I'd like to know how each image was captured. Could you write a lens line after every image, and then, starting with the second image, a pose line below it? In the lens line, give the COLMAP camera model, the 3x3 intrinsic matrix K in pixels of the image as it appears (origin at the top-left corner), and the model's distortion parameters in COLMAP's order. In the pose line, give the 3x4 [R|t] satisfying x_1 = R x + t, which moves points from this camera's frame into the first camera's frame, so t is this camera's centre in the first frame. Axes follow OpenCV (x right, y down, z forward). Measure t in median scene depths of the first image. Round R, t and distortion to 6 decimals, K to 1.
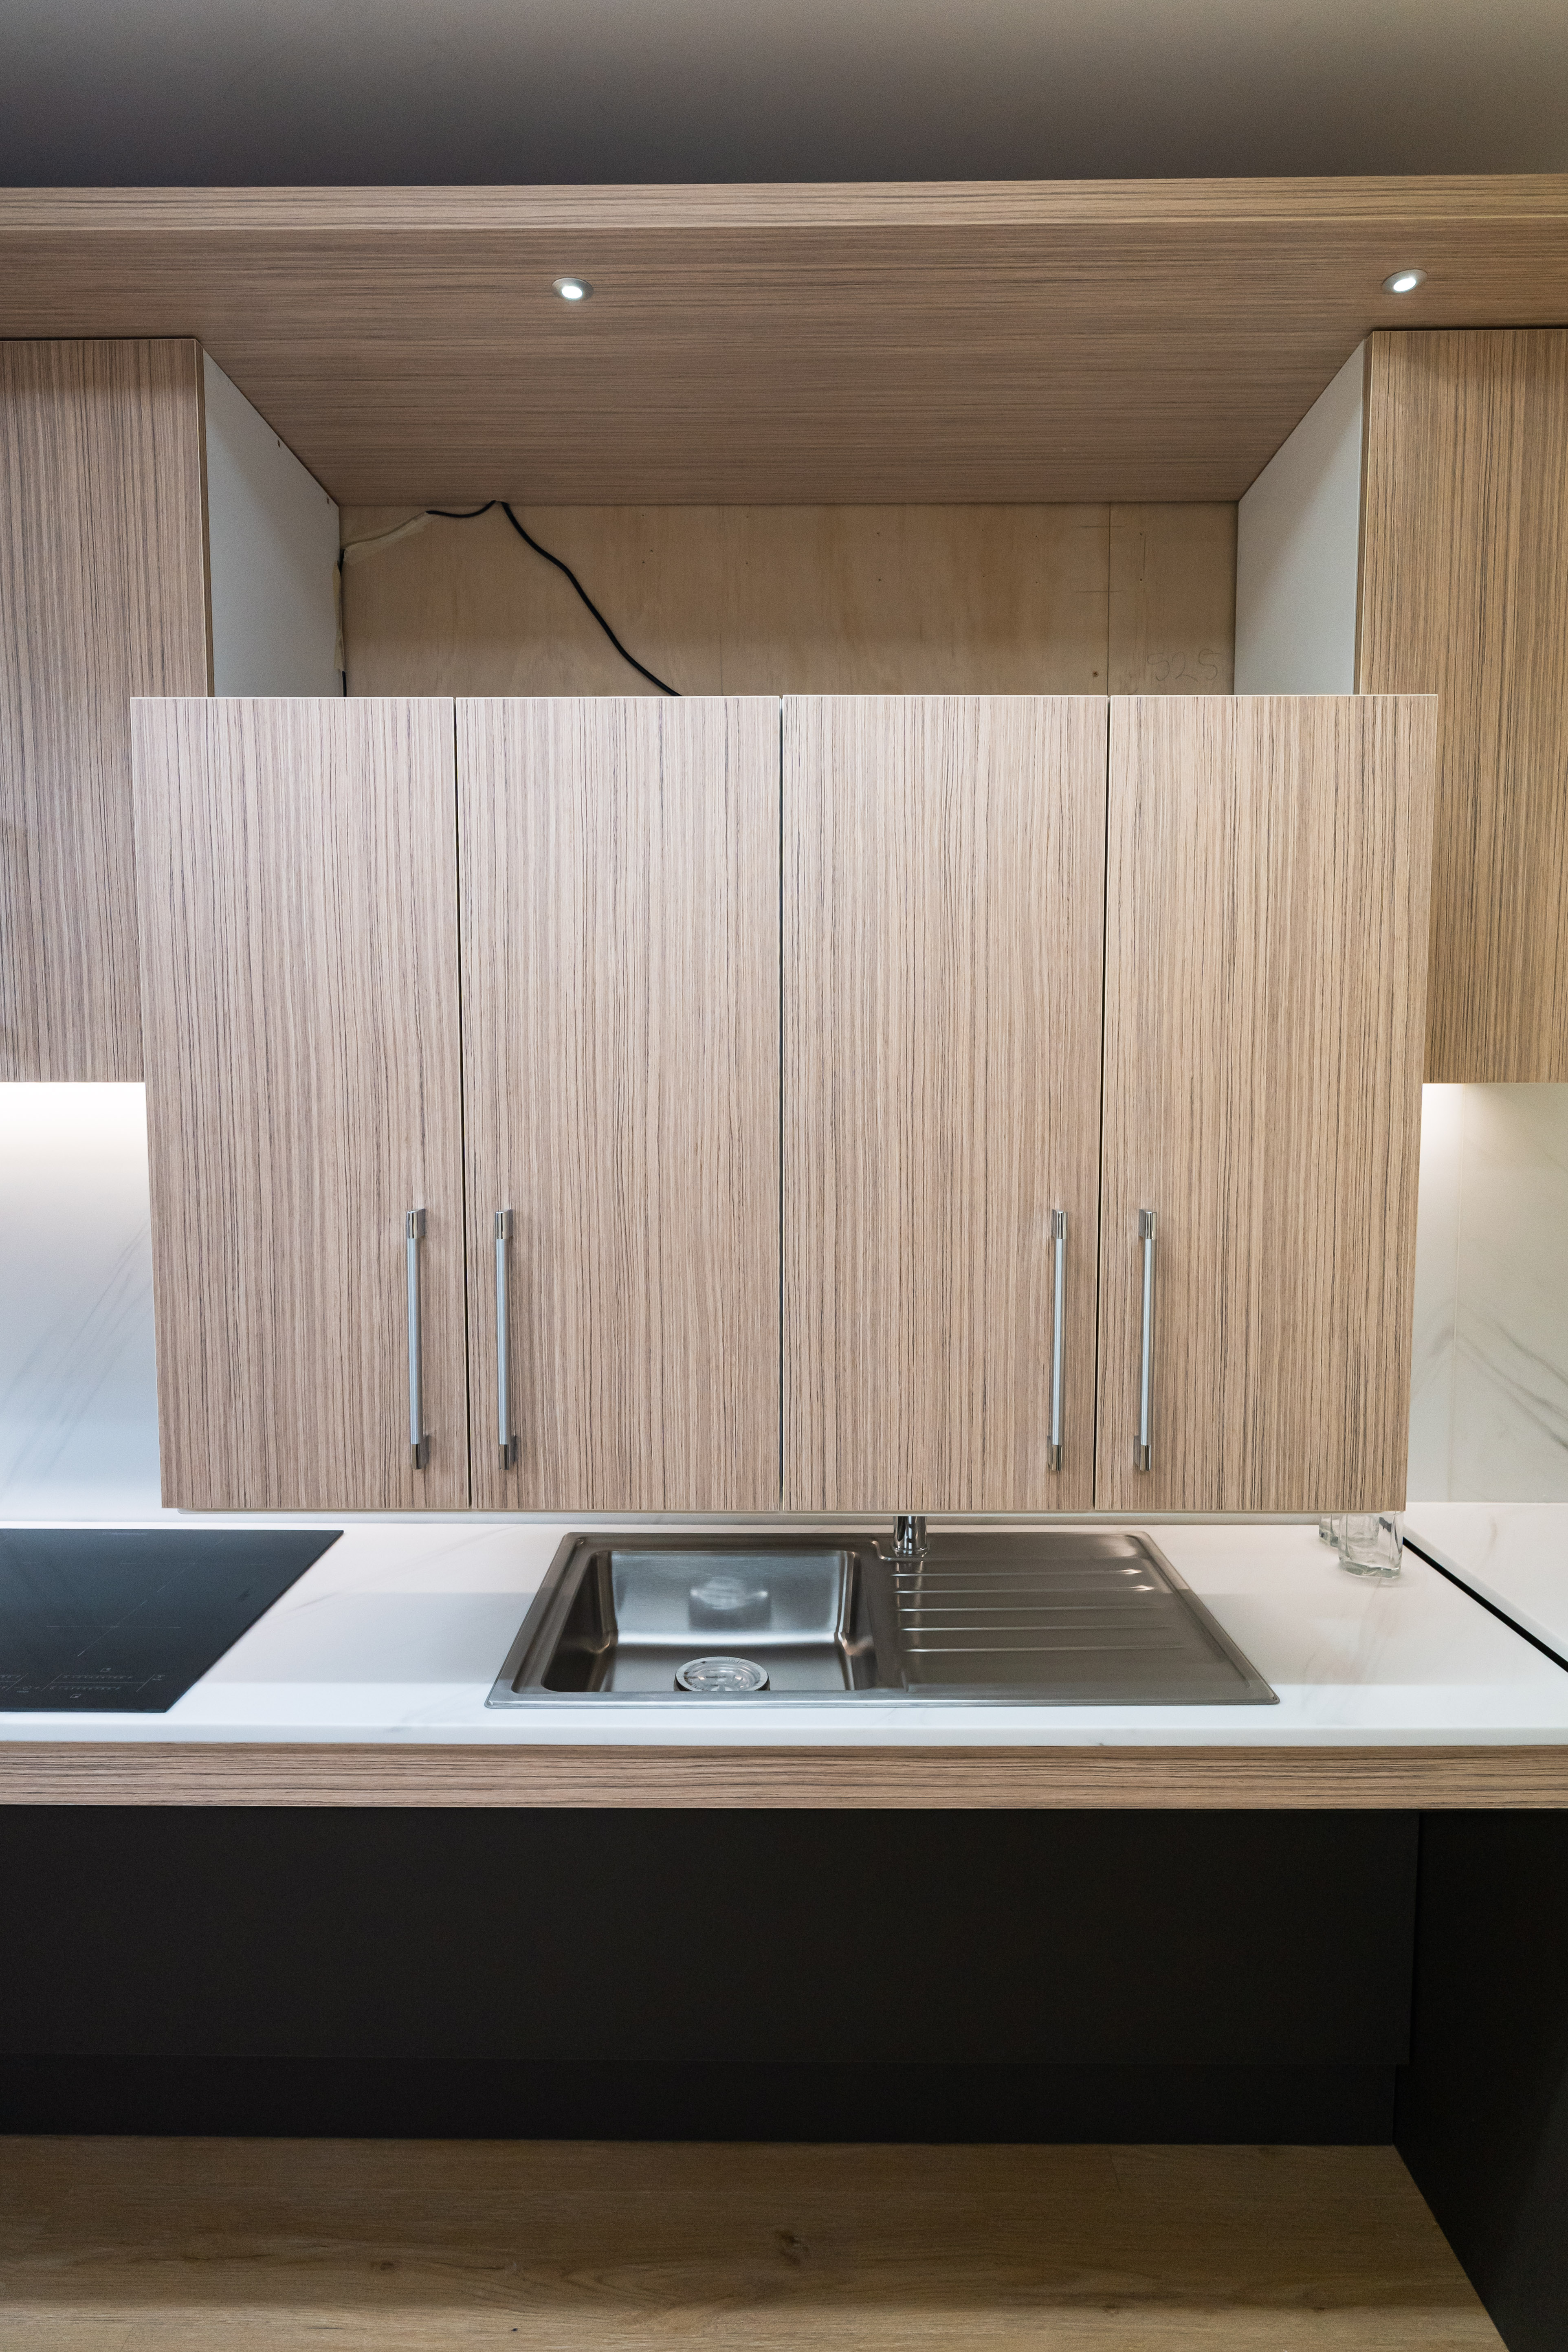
lens RADIAL K [[1282.8, 0, 763.5], [0, 1282.8, 1165.4], [0, 0, 1]] dist [-0.003043, 0.004633]
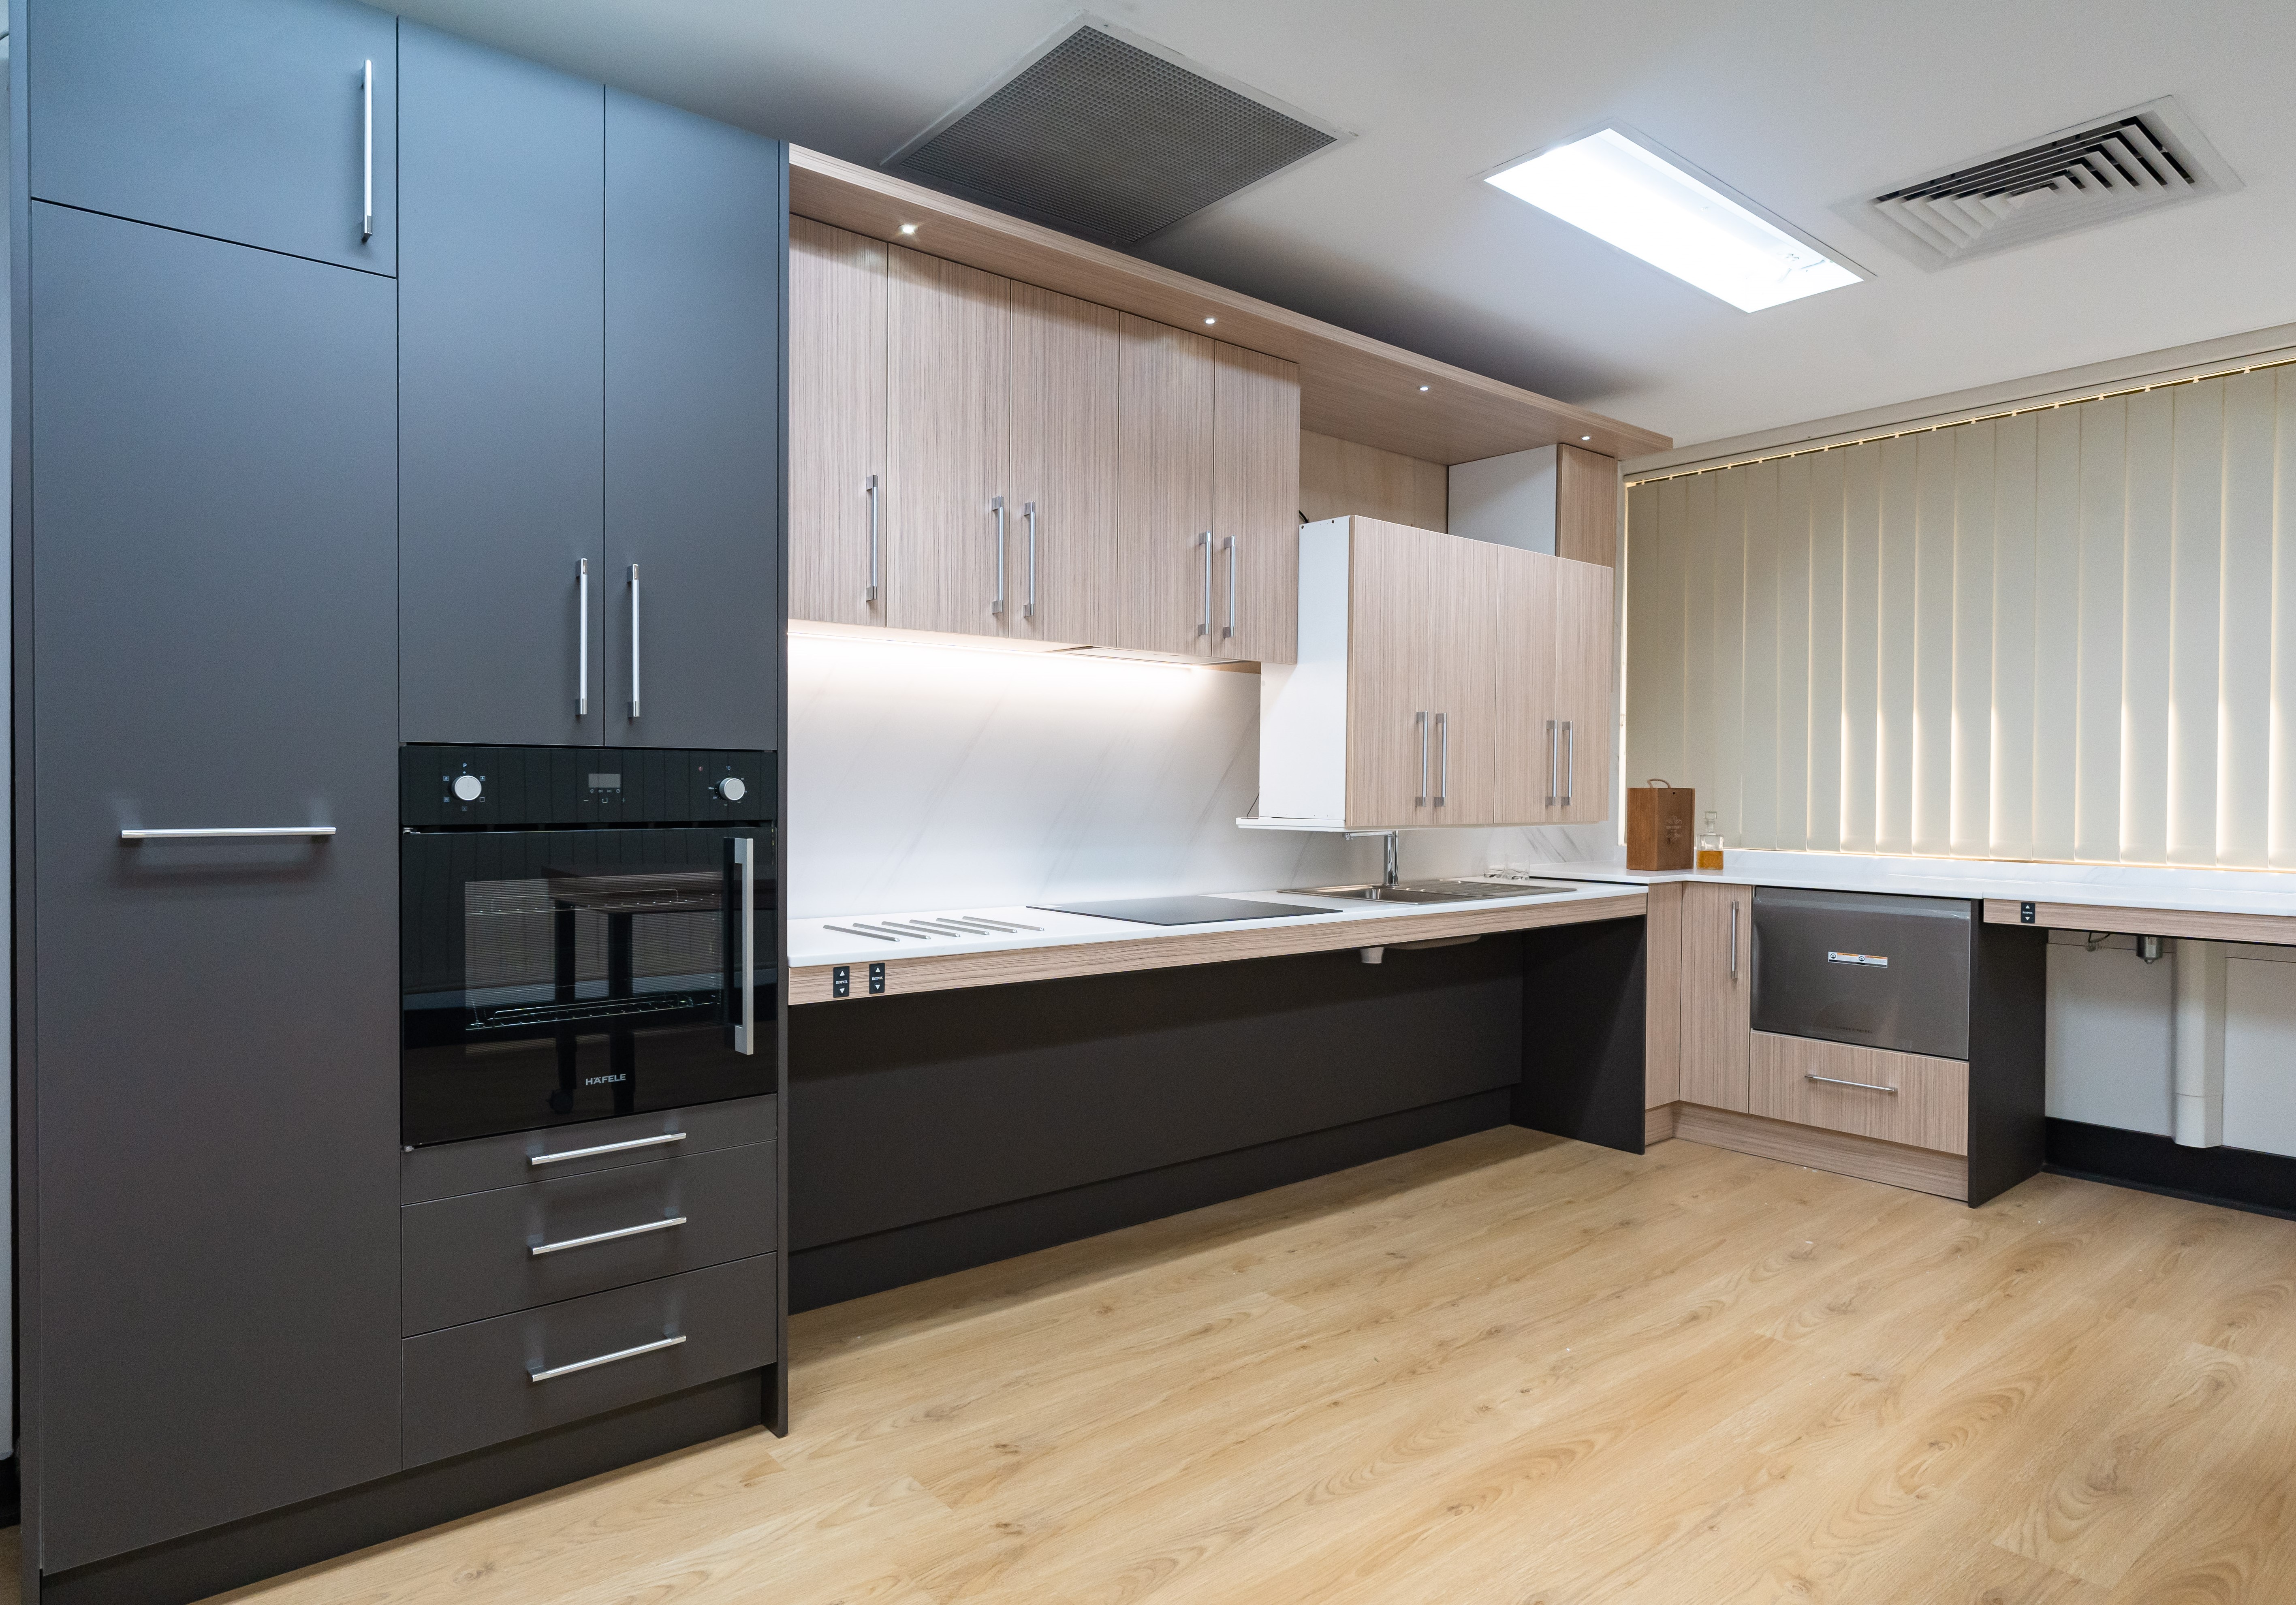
lens RADIAL K [[1298.1, 0, 1081.5], [0, 1298.1, 800.8], [0, 0, 1]] dist [-0.012707, 0.002631]
pose [[0.778108, -0.001487, 0.628129, -2.522498], [0.038151, 0.998263, -0.044898, 0.314741], [-0.626971, 0.058899, 0.776813, -0.676461]]
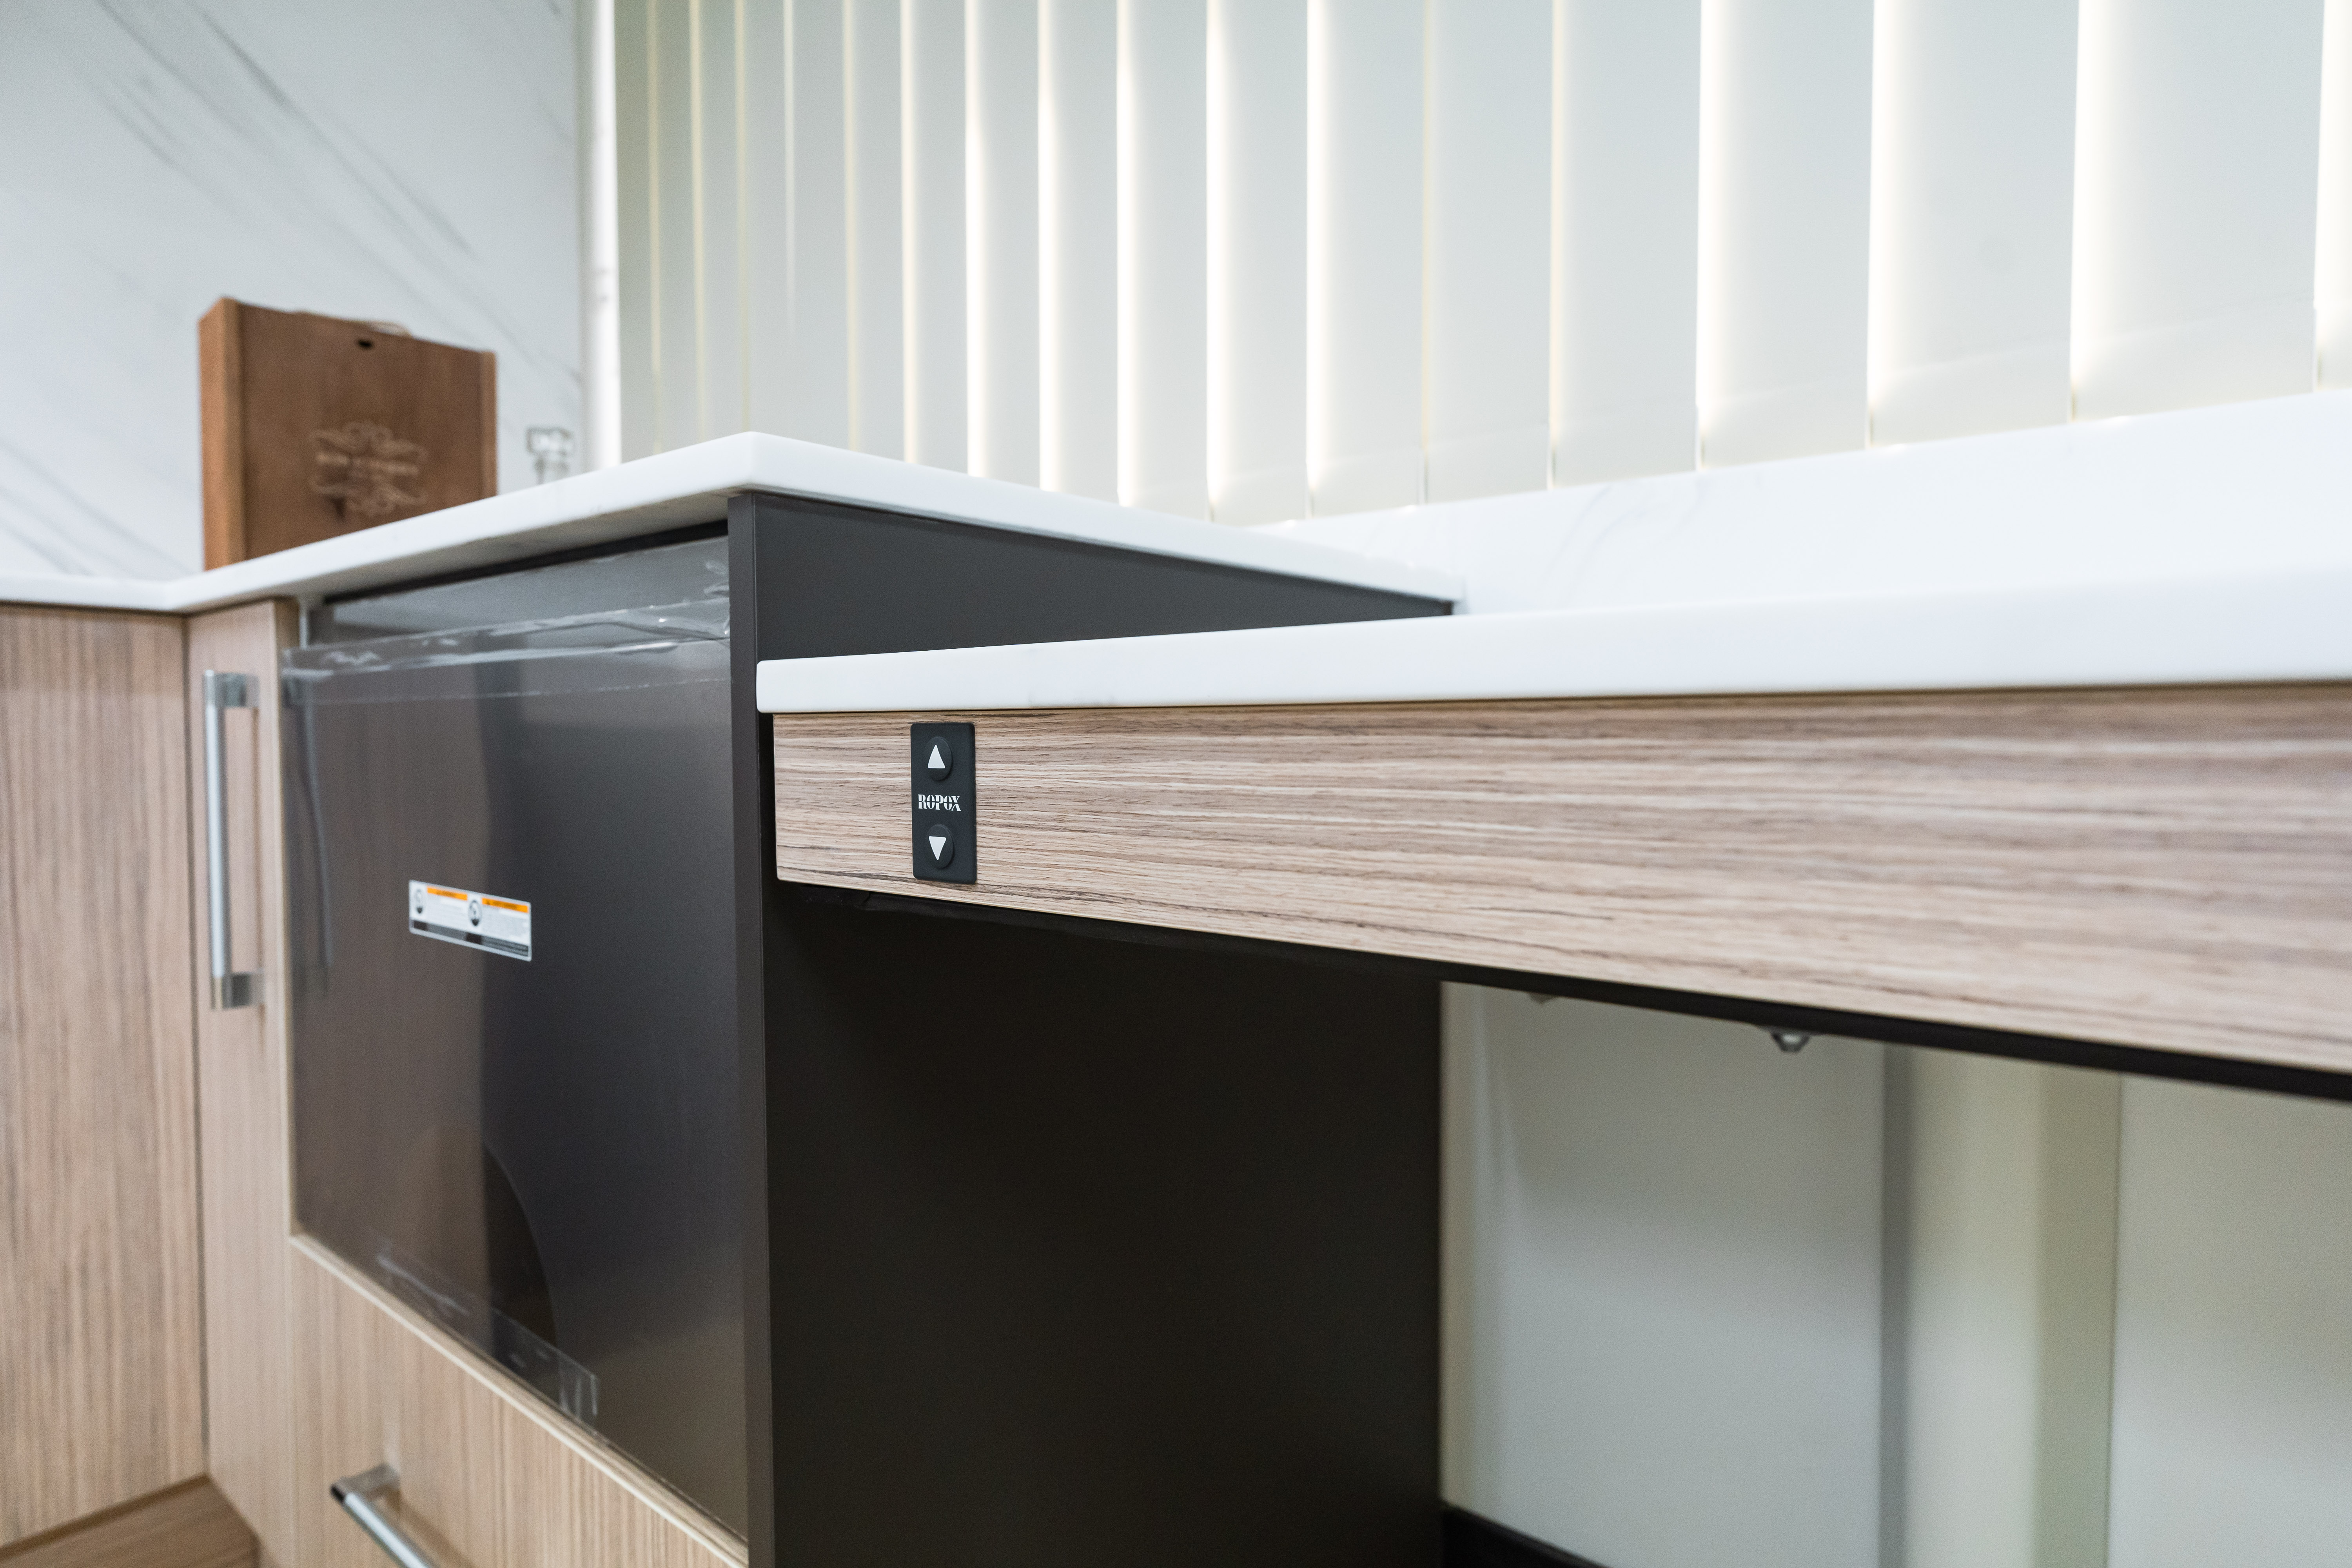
lens RADIAL K [[1282.8, 0, 1188.6], [0, 1282.8, 777.7], [0, 0, 1]] dist [-0.003043, 0.004633]
pose [[0.621196, -0.024594, 0.783269, 0.664207], [0.054484, 0.998444, -0.011860, 0.590007], [-0.781759, 0.050043, 0.621570, -0.033119]]
